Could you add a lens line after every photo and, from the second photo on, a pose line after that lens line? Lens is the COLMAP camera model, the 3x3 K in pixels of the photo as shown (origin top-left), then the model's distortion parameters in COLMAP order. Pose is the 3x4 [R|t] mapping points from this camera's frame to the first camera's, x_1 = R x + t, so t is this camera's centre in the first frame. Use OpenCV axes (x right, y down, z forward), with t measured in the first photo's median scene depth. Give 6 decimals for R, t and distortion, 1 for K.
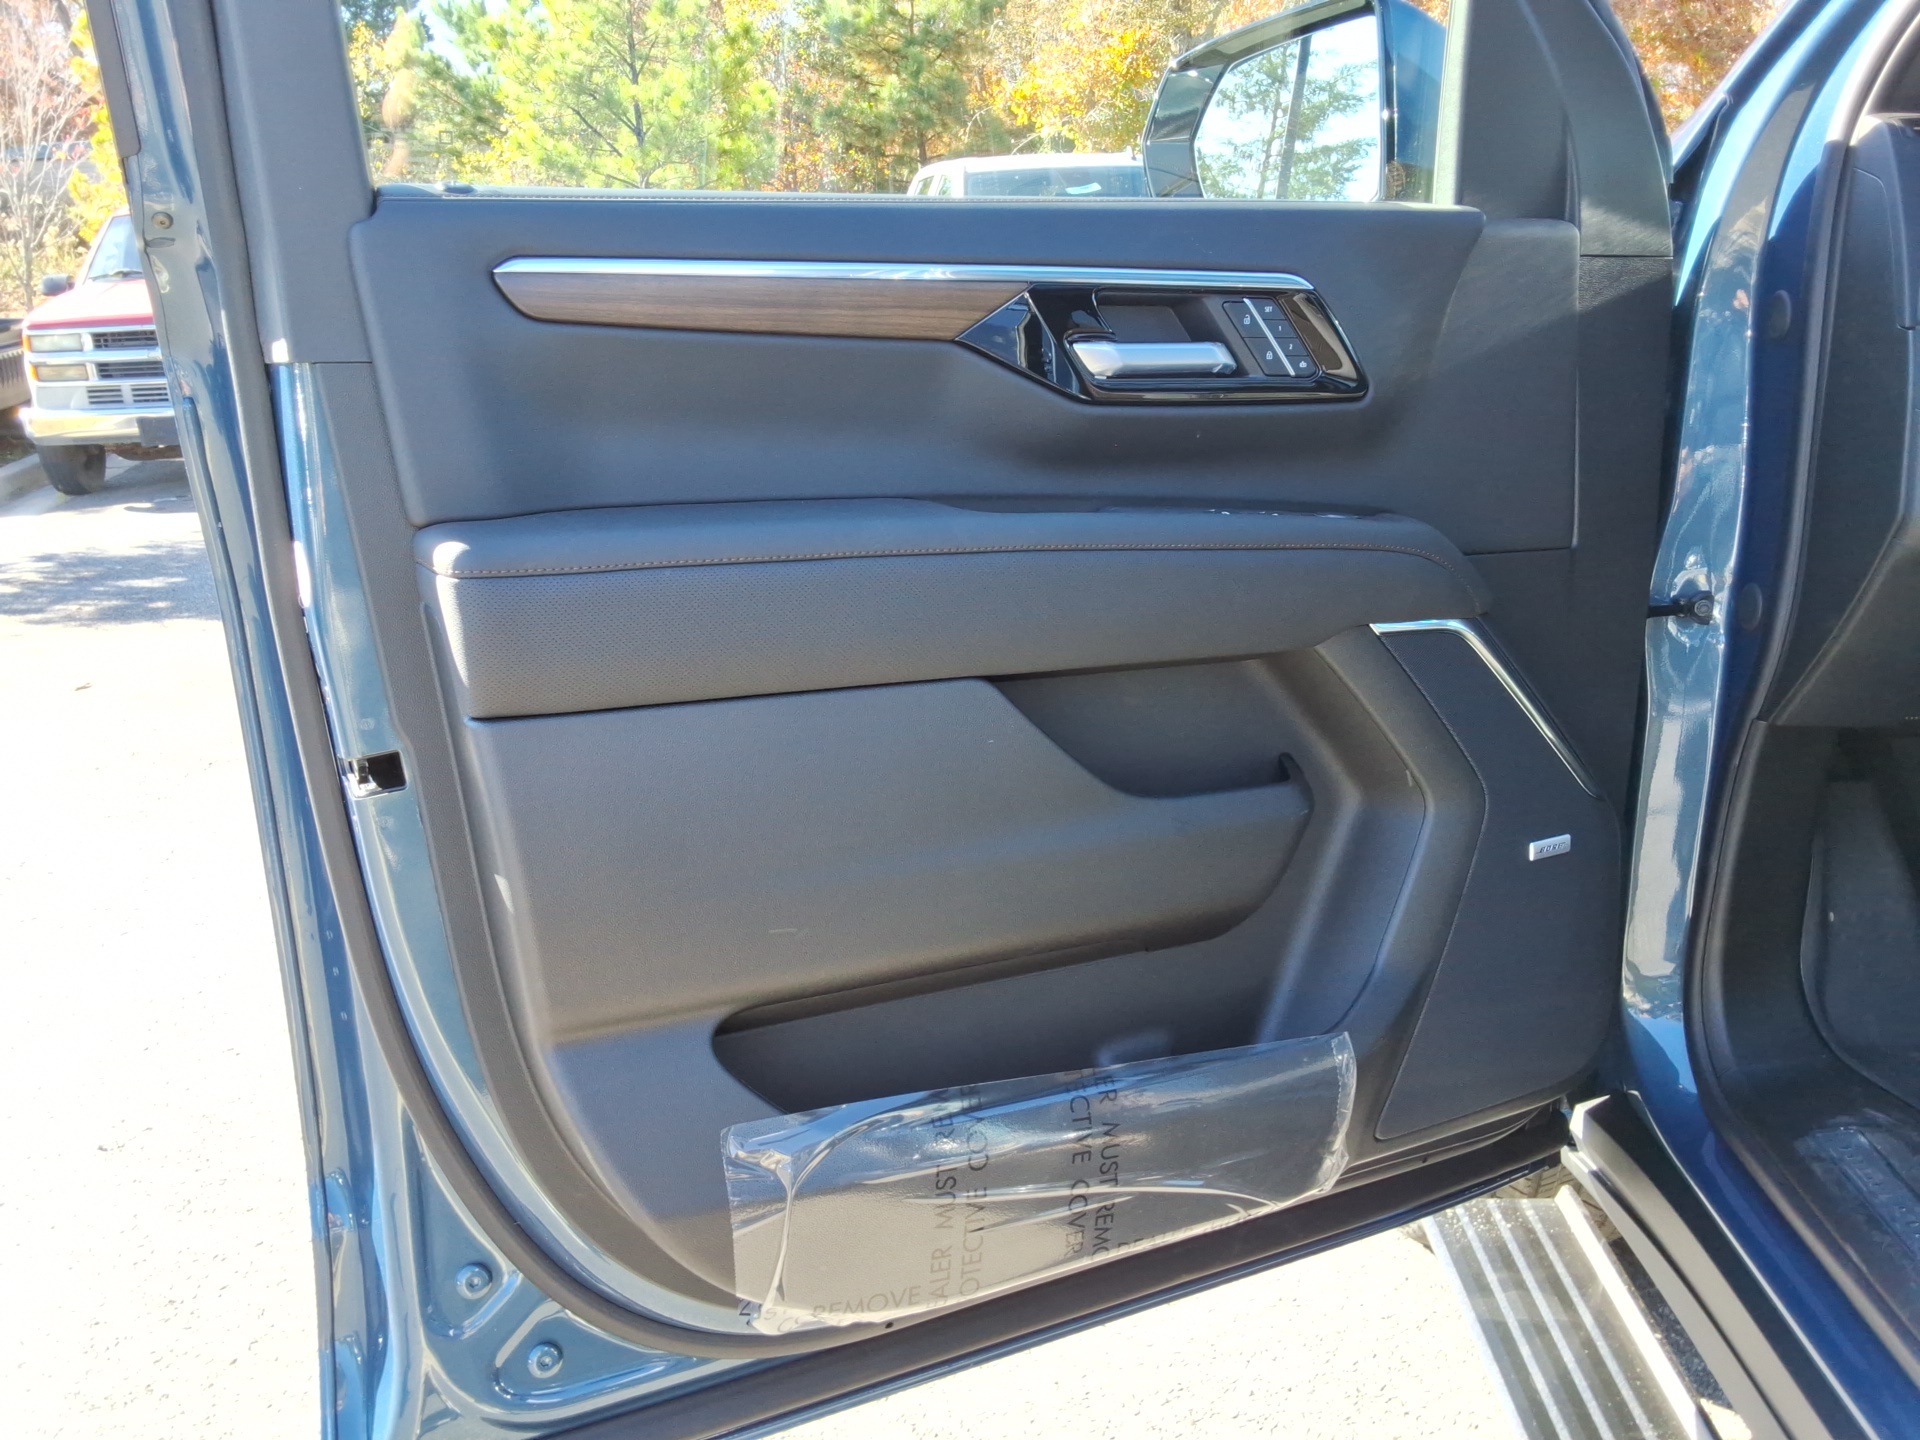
lens RADIAL K [[1542.4, 0, 998.3], [0, 1542.4, 697.4], [0, 0, 1]] dist [0.069849, -0.101454]
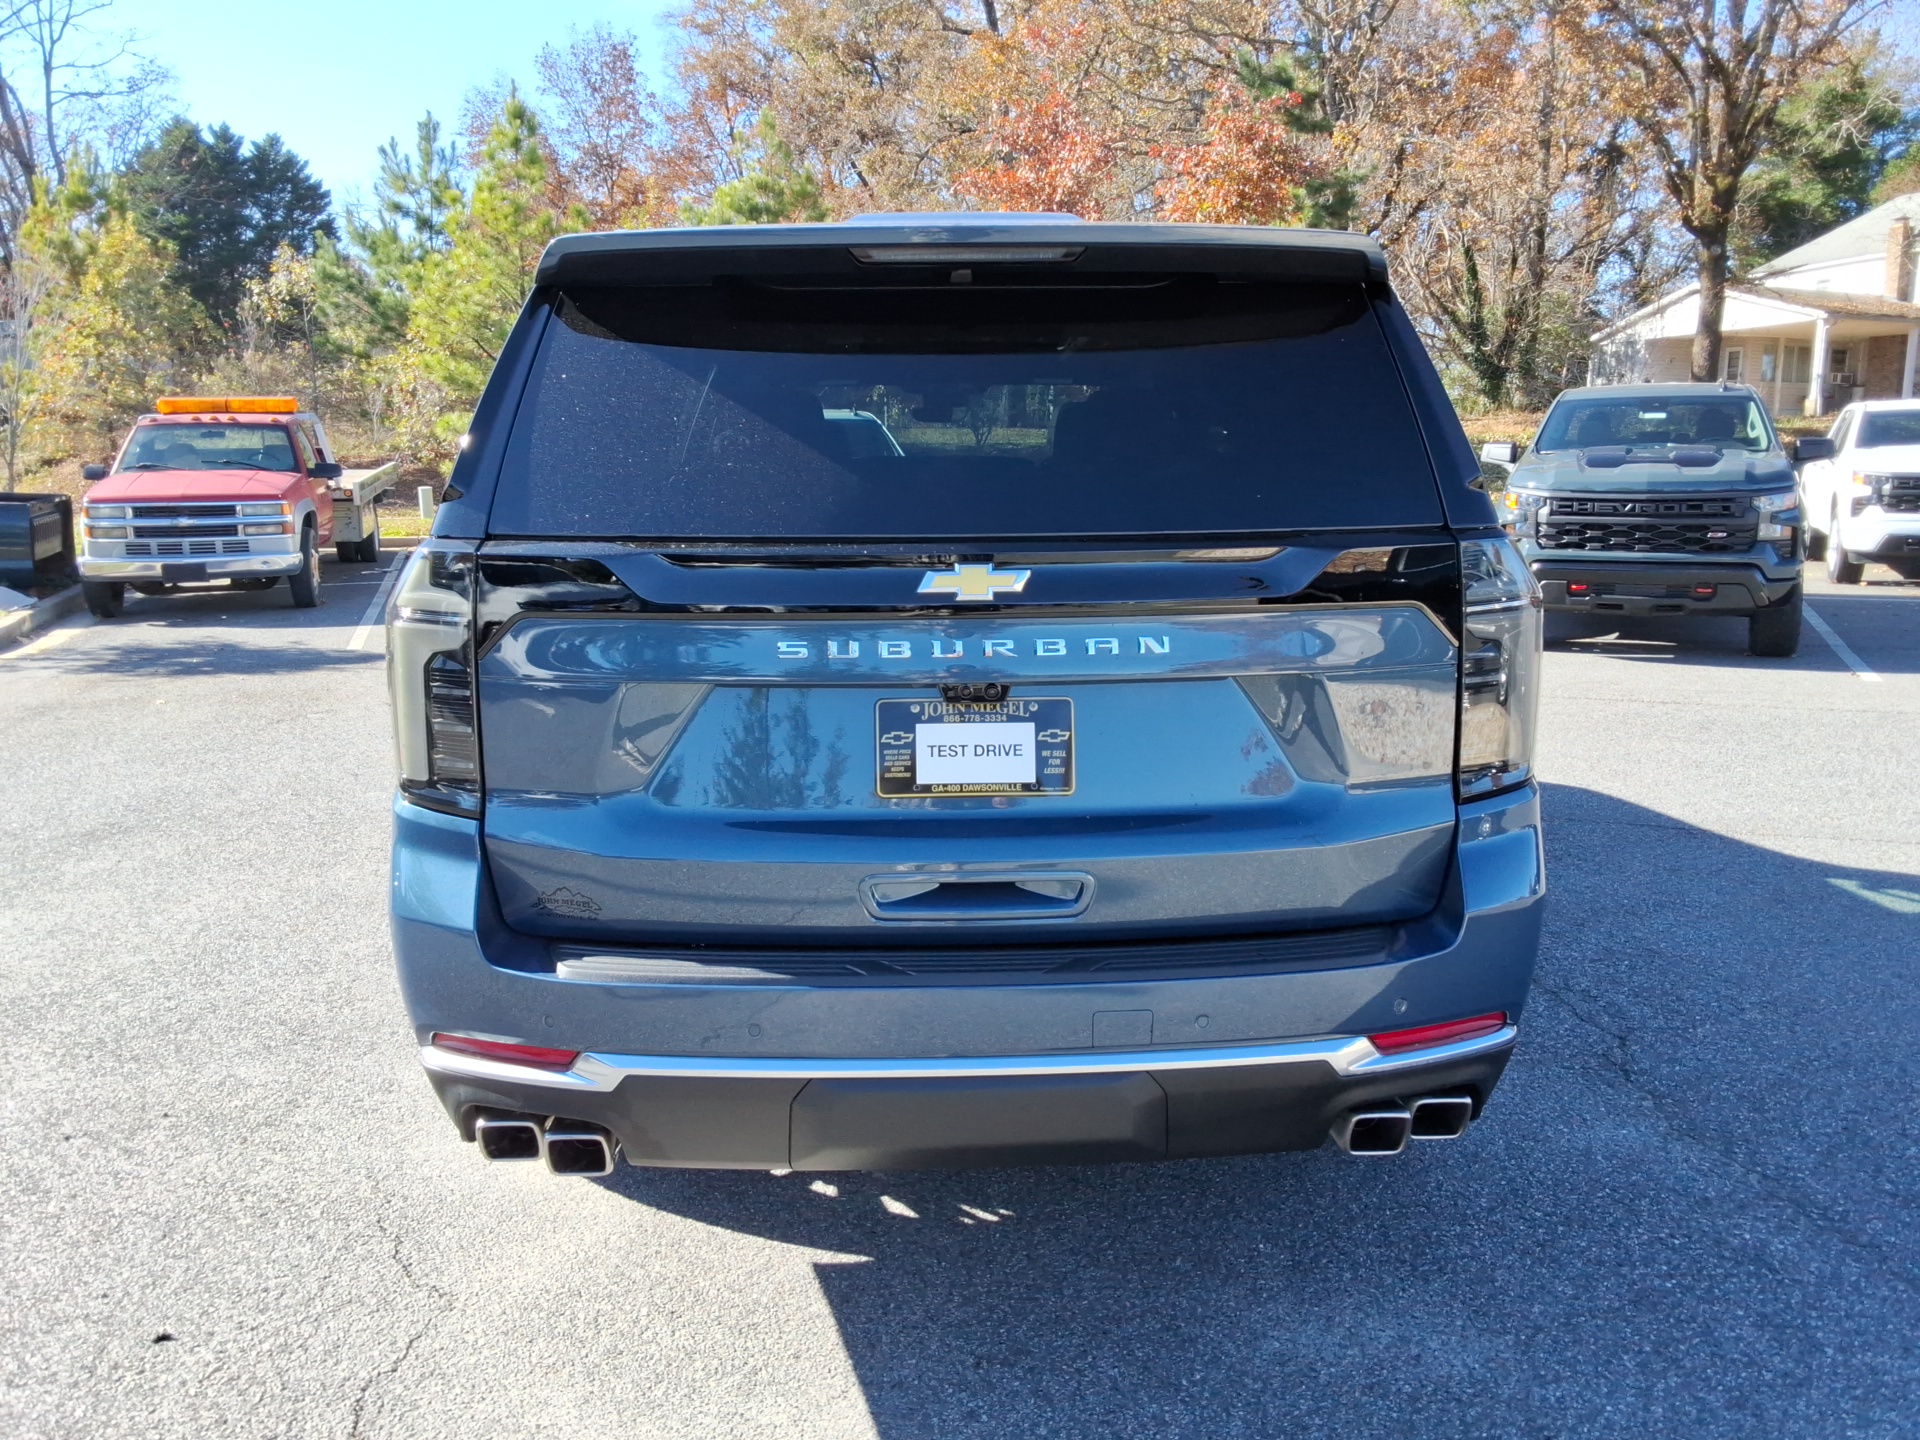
lens RADIAL K [[1542.4, 0, 978.8], [0, 1542.4, 703.0], [0, 0, 1]] dist [0.069849, -0.101454]
pose [[0.997884, 0.016990, 0.062765, 0.061483], [-0.009690, 0.993338, -0.114832, 0.054494], [-0.064297, 0.113981, 0.991400, -0.238492]]
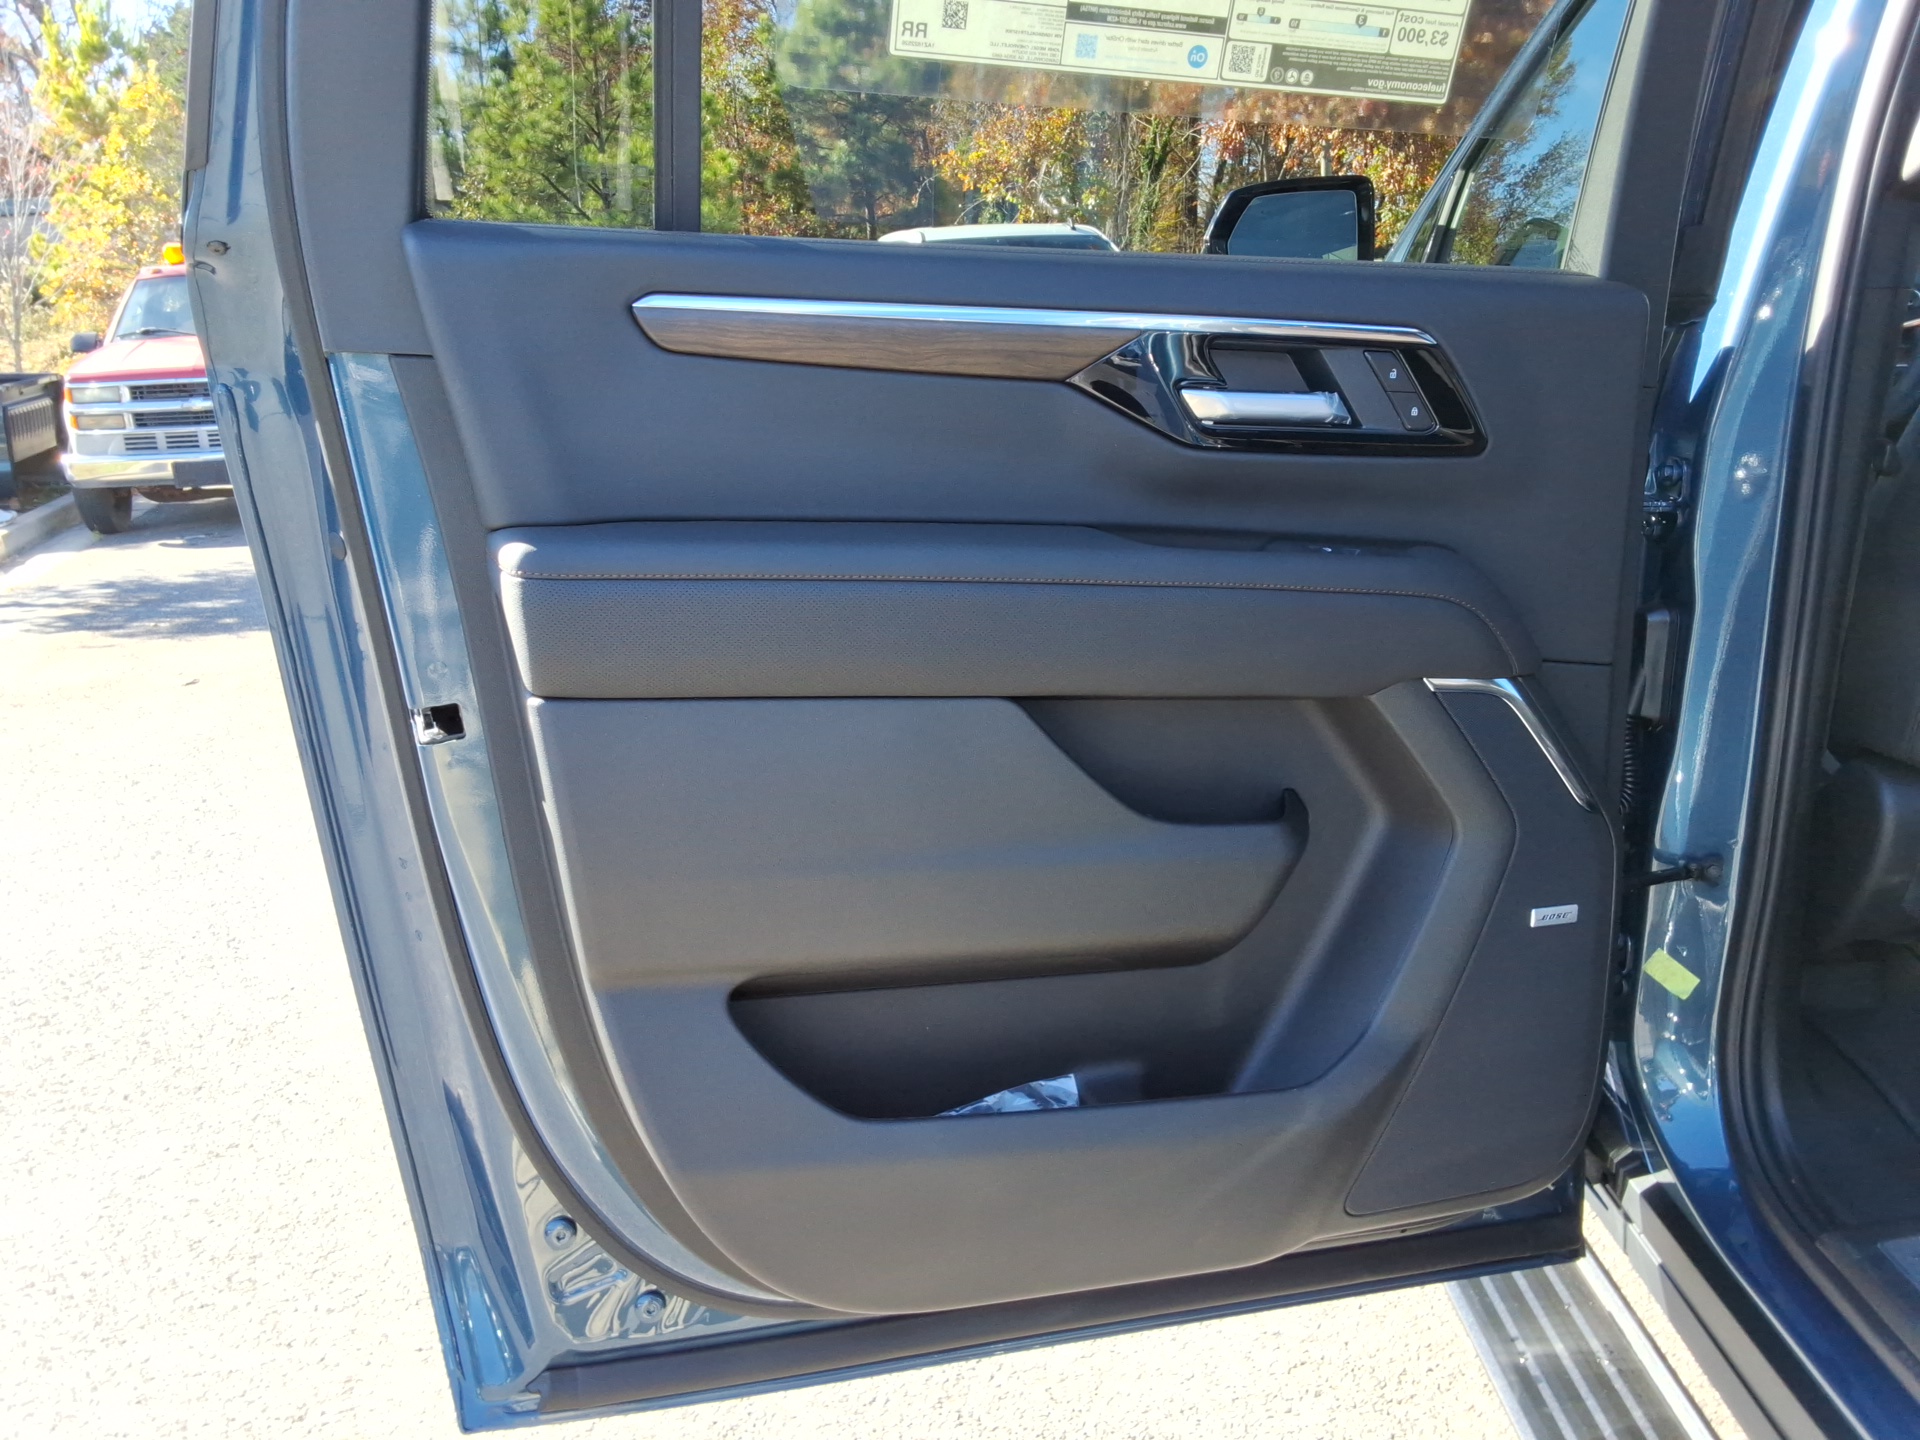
lens RADIAL K [[1542.4, 0, 1006.6], [0, 1542.4, 694.9], [0, 0, 1]] dist [0.069849, -0.101454]
pose [[0.999147, -0.011731, 0.039598, -0.004805], [0.013041, 0.999370, -0.032996, 0.013818], [-0.039186, 0.033484, 0.998671, -0.055807]]
